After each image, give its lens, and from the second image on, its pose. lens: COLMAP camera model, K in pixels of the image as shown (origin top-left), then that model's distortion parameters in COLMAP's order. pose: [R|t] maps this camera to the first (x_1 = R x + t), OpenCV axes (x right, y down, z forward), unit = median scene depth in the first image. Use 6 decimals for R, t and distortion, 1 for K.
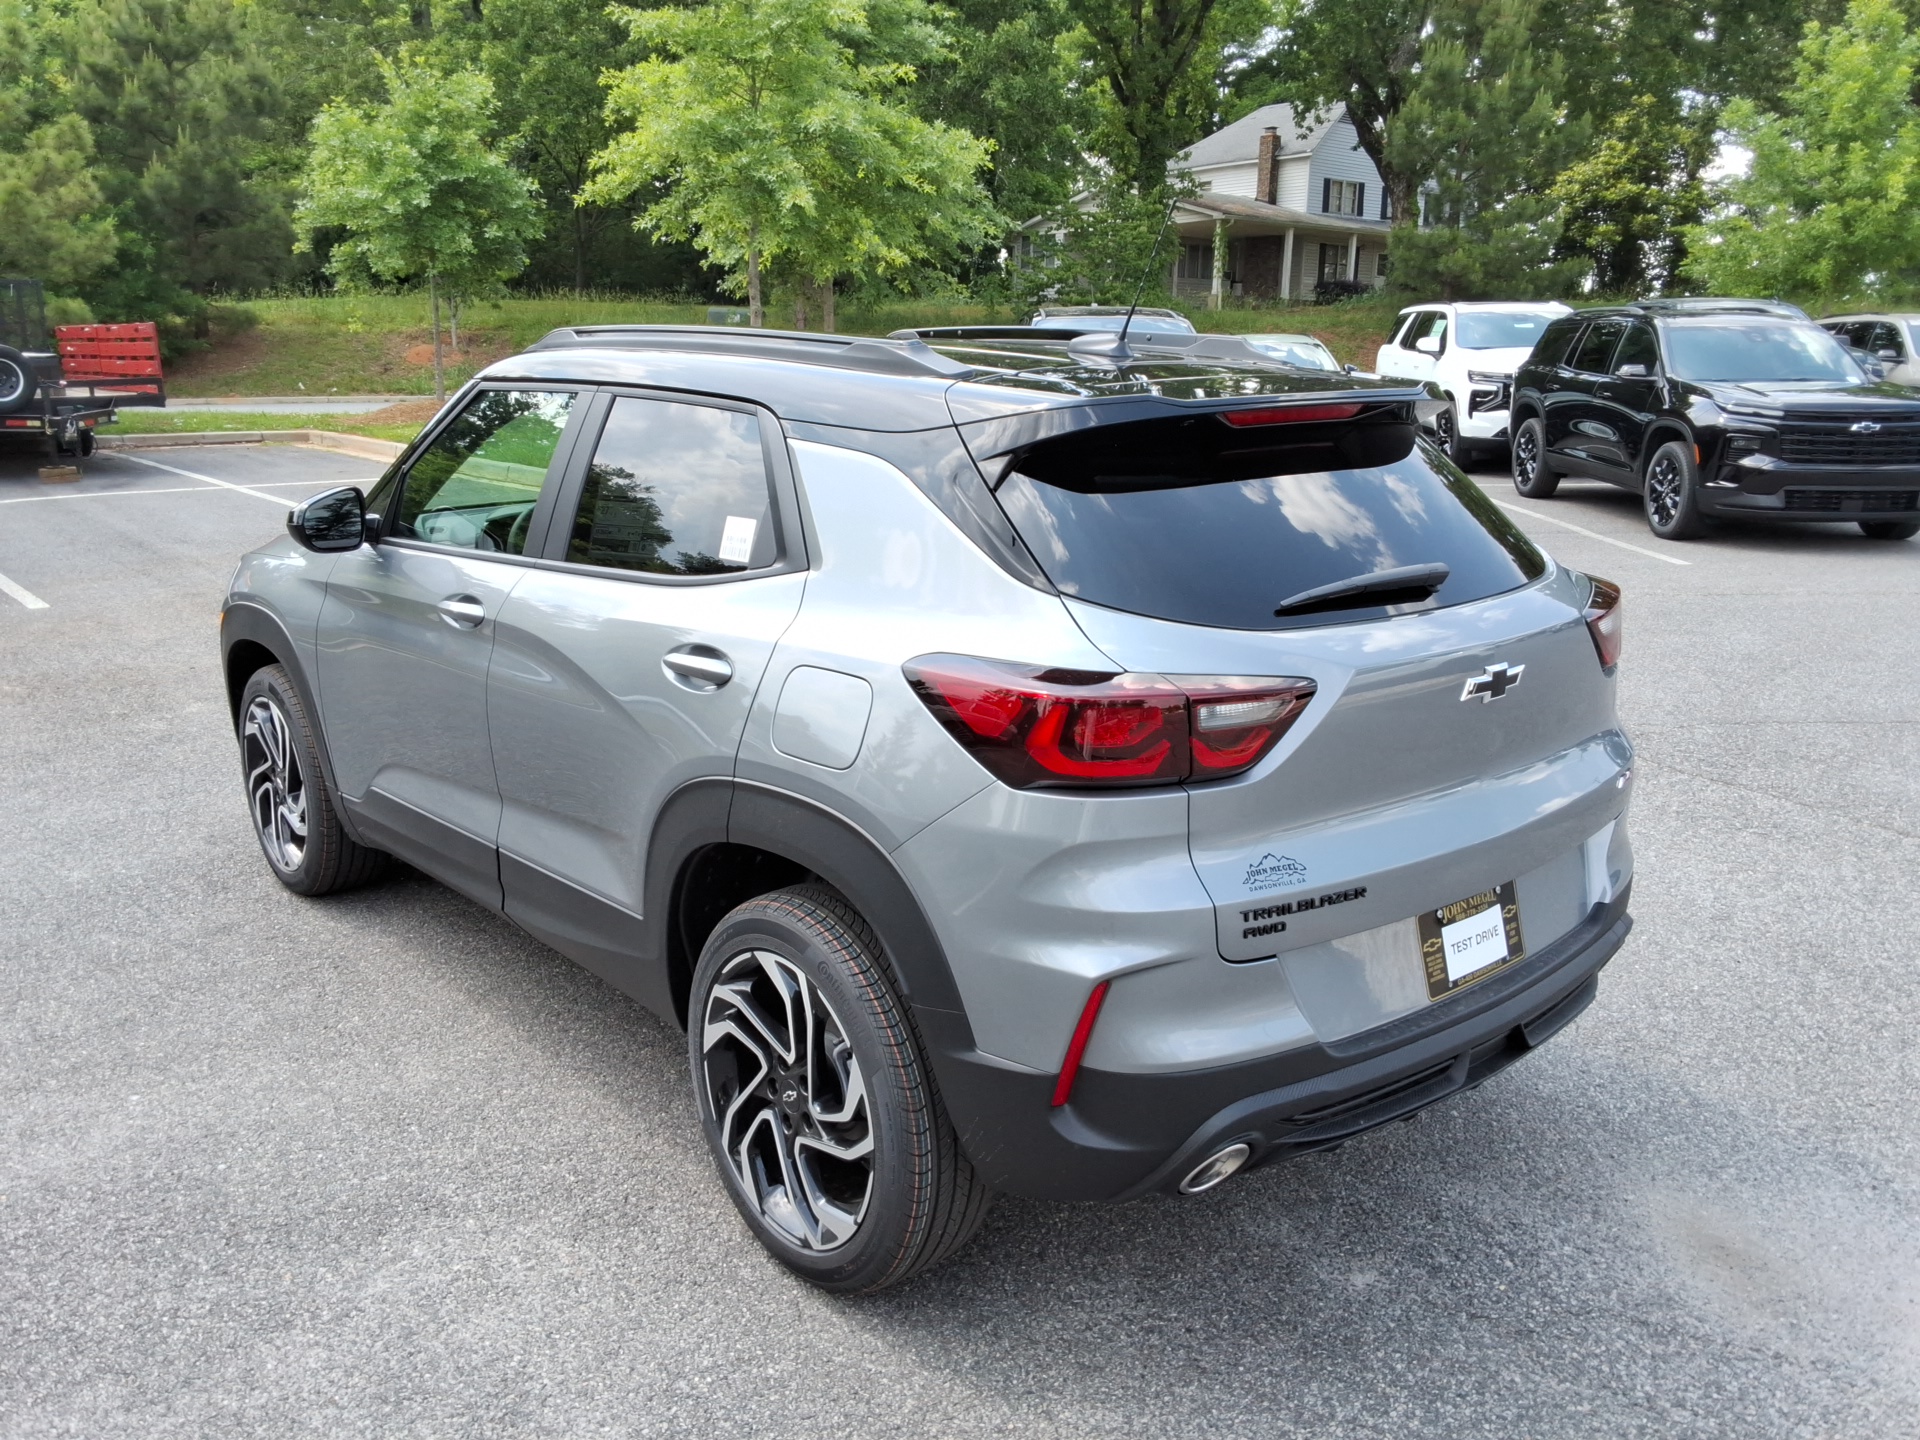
lens RADIAL K [[1585.0, 0, 976.2], [0, 1585.0, 711.7], [0, 0, 1]] dist [0.100676, -0.169145]
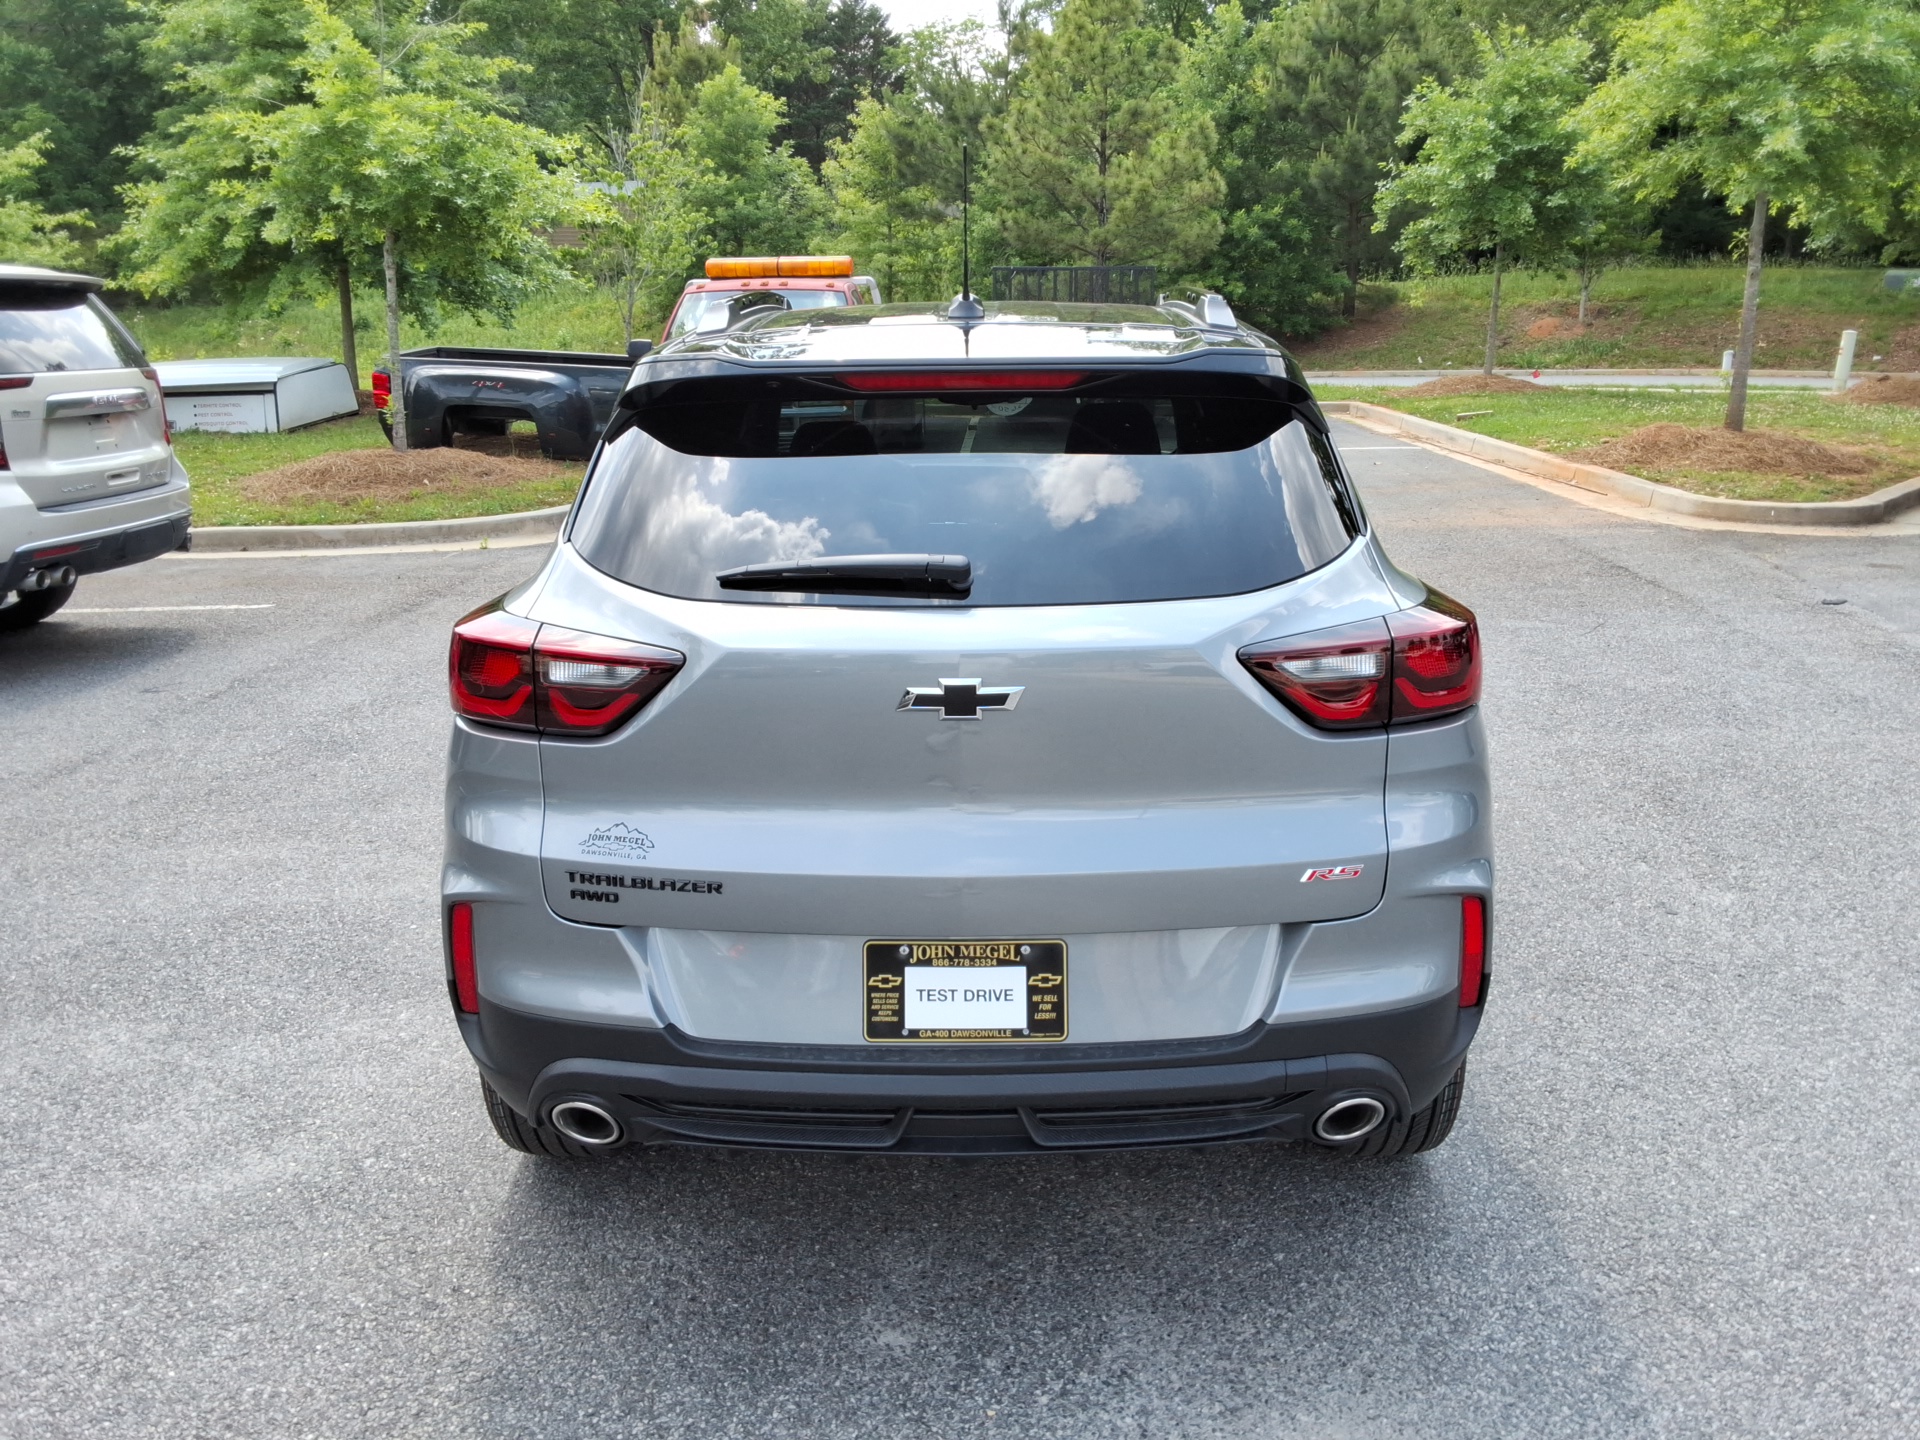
lens RADIAL K [[1585.0, 0, 976.2], [0, 1585.0, 711.7], [0, 0, 1]] dist [0.100676, -0.169145]
pose [[0.734617, 0.155717, -0.660372, 0.133191], [-0.145949, 0.986789, 0.070328, -0.010802], [0.662599, 0.044717, 0.747638, 0.055047]]
